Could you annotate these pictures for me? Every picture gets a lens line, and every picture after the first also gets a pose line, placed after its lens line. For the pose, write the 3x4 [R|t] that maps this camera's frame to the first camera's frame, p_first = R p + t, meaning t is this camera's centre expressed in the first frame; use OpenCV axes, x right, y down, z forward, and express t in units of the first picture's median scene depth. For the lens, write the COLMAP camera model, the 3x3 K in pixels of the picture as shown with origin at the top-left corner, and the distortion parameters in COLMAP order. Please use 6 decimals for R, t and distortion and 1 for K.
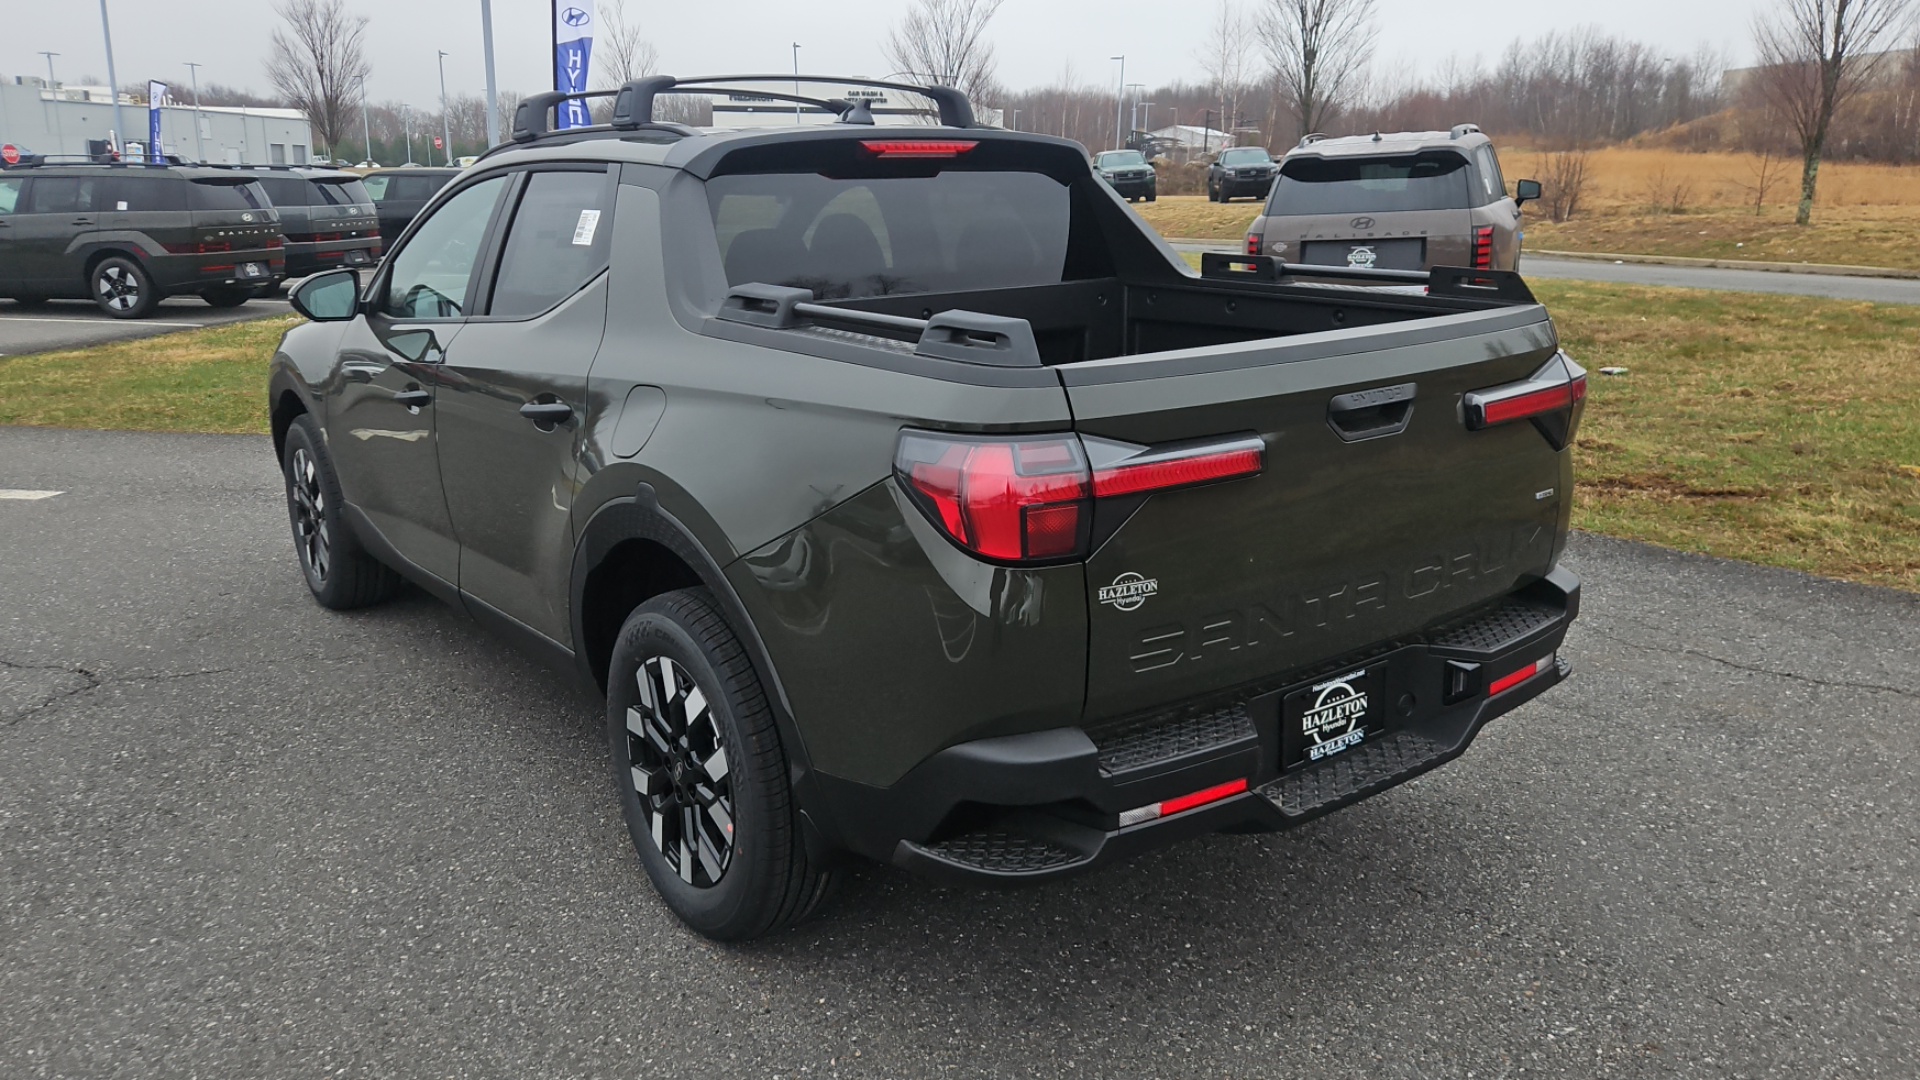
lens RADIAL K [[1411.3, 0, 942.9], [0, 1411.3, 548.9], [0, 0, 1]] dist [0.076501, -0.039994]
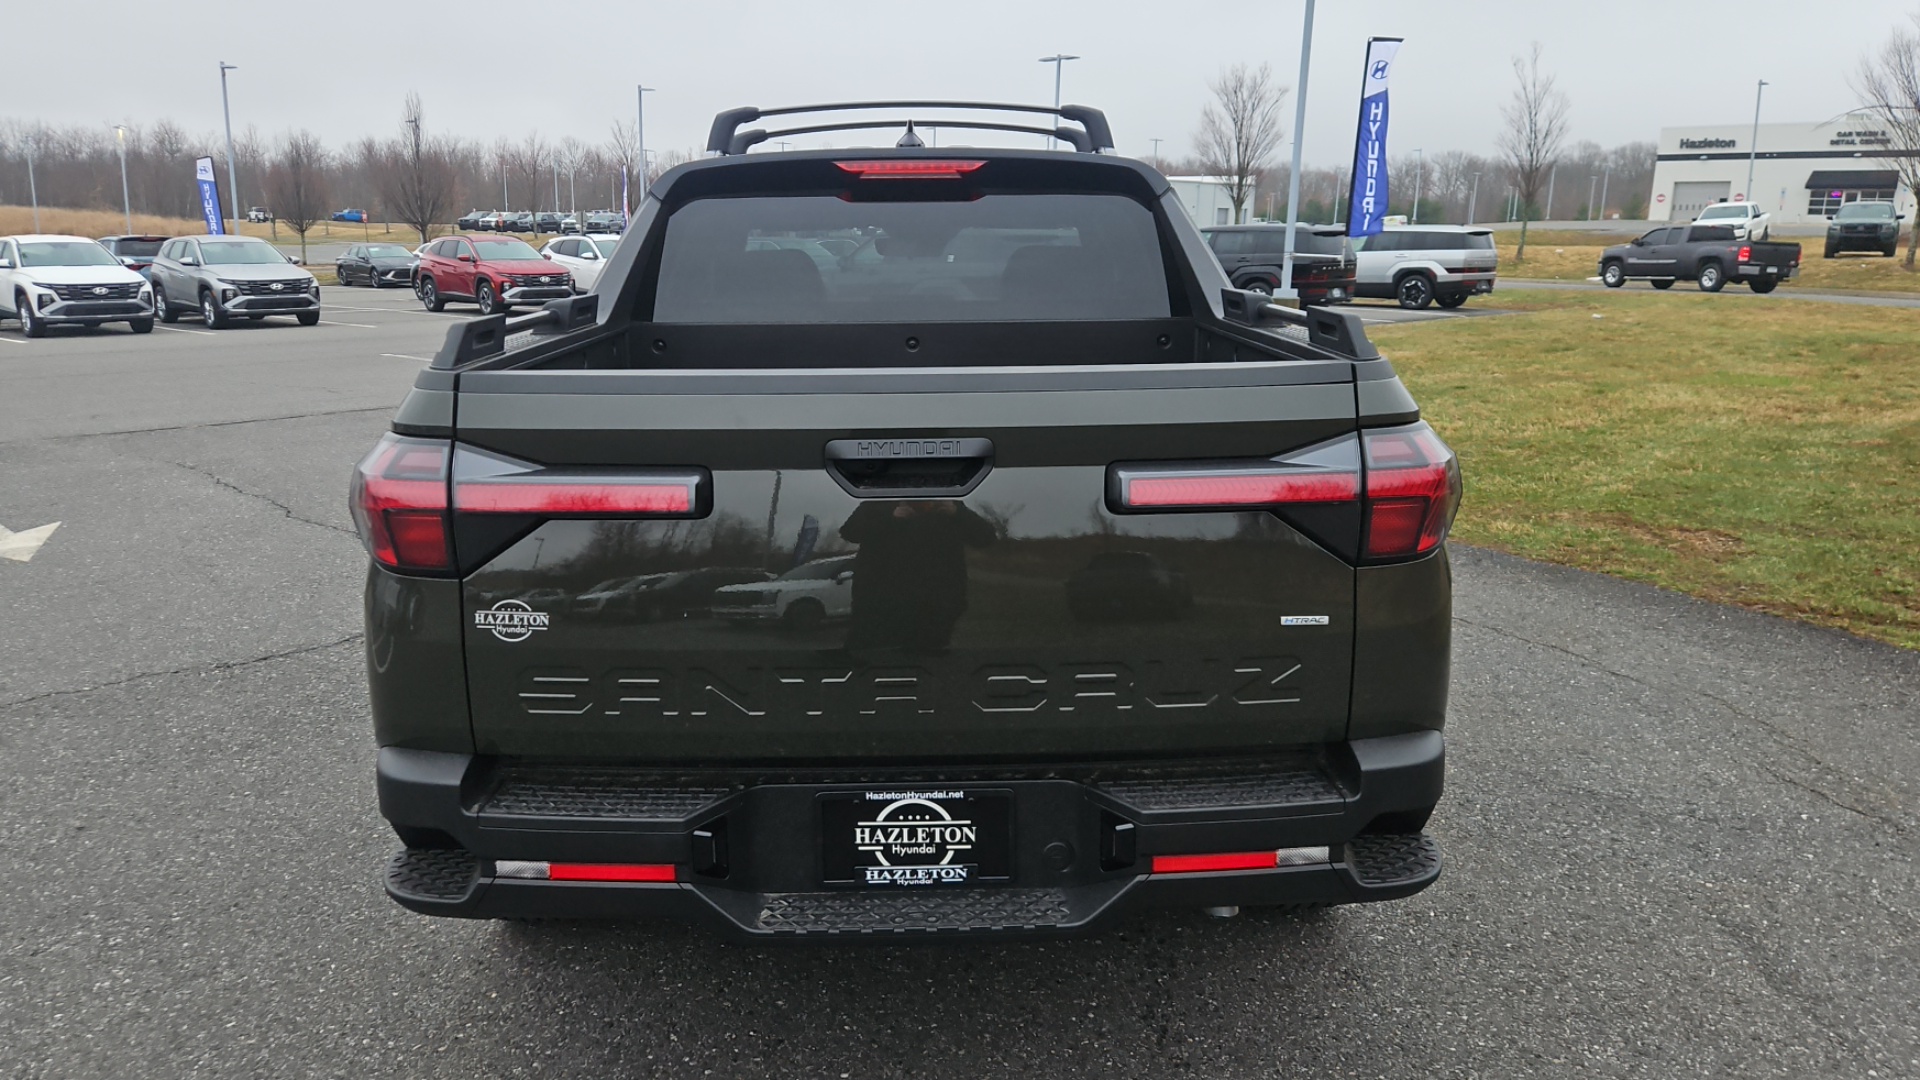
lens RADIAL K [[1411.3, 0, 952.2], [0, 1411.3, 542.1], [0, 0, 1]] dist [0.076501, -0.039994]
pose [[0.809552, 0.130991, -0.572247, 0.626743], [-0.156048, 0.987735, 0.005339, -0.049451], [0.565928, 0.084975, 0.820064, 0.282691]]
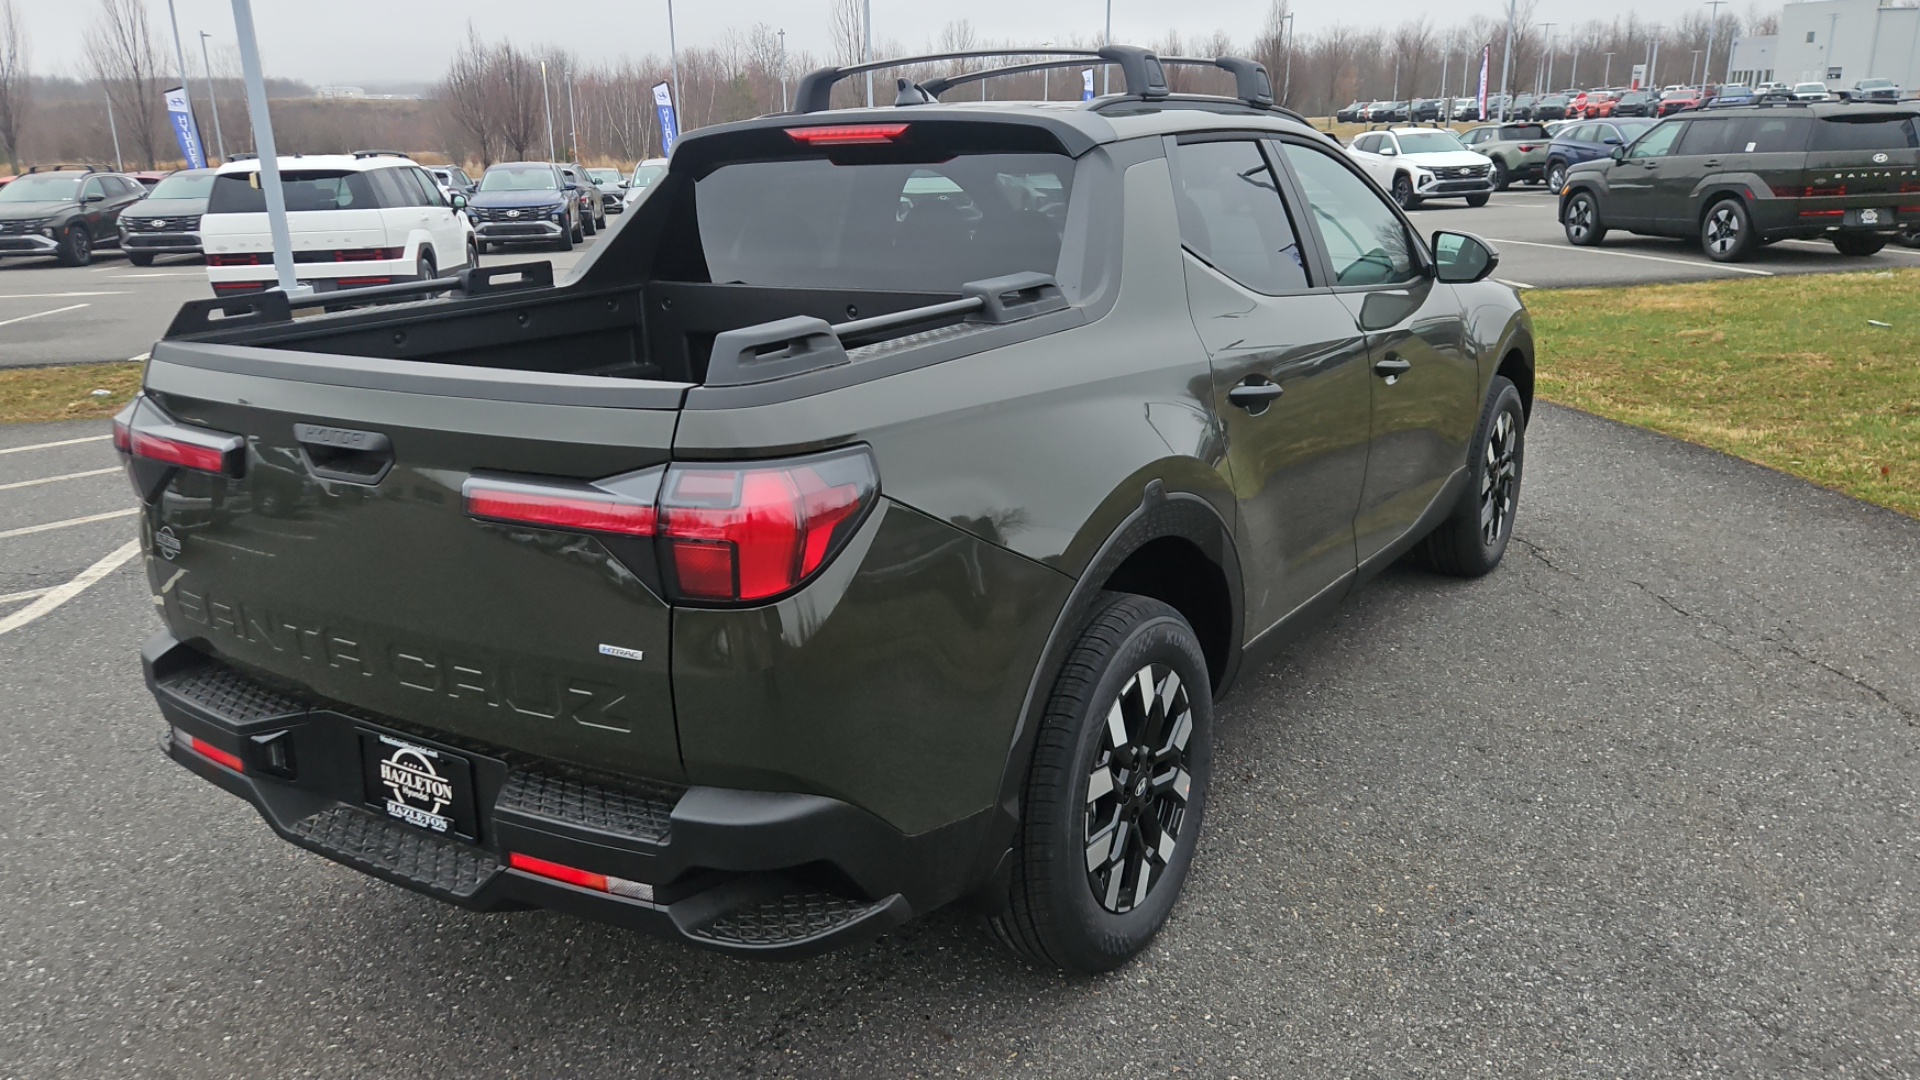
lens RADIAL K [[1411.3, 0, 958.8], [0, 1411.3, 540.8], [0, 0, 1]] dist [0.076501, -0.039994]
pose [[0.338236, 0.256291, -0.905490, 1.000630], [-0.218203, 0.957336, 0.189458, -0.236771], [0.915415, 0.133499, 0.379729, 0.809783]]
